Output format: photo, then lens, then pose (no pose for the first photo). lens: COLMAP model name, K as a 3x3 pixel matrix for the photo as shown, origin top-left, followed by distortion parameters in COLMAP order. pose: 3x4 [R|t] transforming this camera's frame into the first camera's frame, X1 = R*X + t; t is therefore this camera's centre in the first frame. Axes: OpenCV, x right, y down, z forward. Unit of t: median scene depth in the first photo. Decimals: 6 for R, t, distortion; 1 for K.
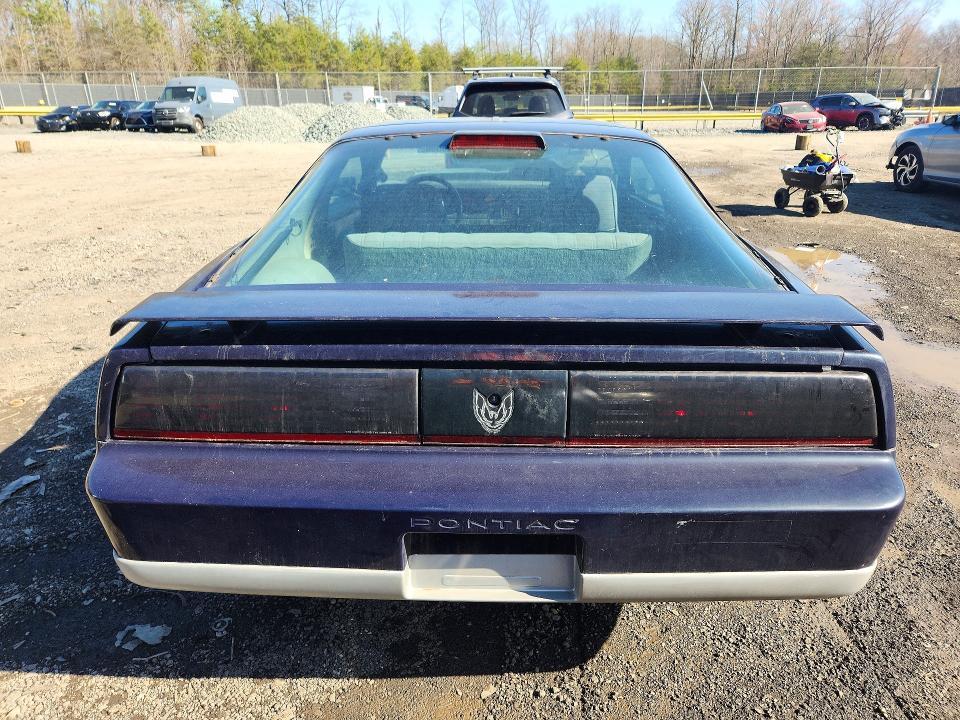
lens RADIAL K [[705.8, 0, 480.0], [0, 705.8, 360.0], [0, 0, 1]] dist [-0.000461, -0.002925]
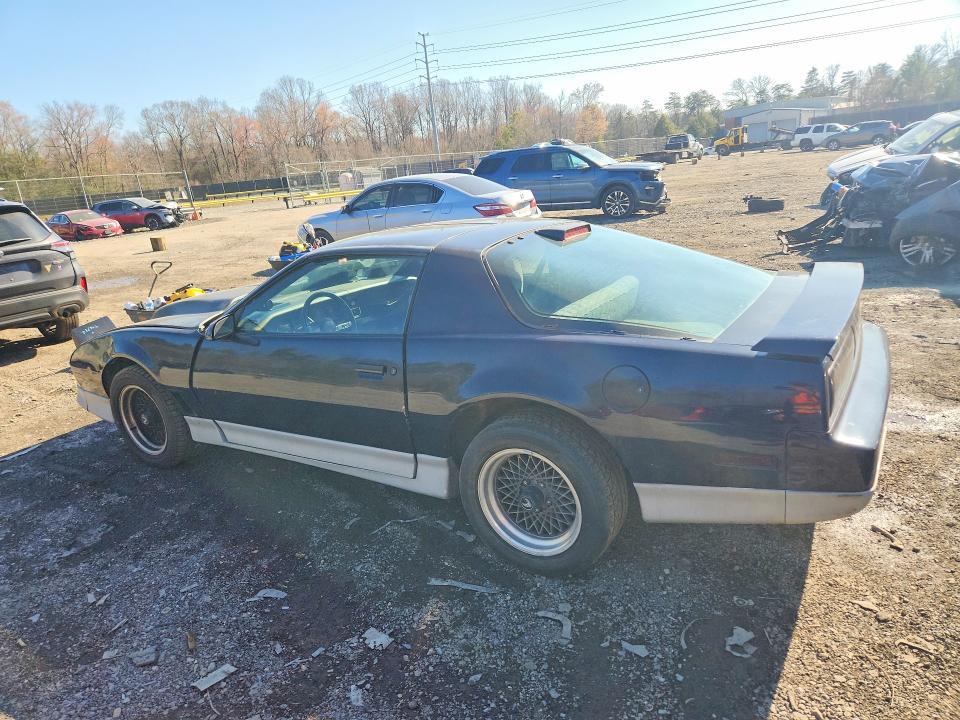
lens RADIAL K [[705.8, 0, 480.0], [0, 705.8, 360.0], [0, 0, 1]] dist [-0.000461, -0.002925]
pose [[0.459247, -0.260205, 0.849344, -0.210192], [0.371934, 0.924616, 0.082158, -0.041733], [-0.806695, 0.278169, 0.521406, 0.080458]]
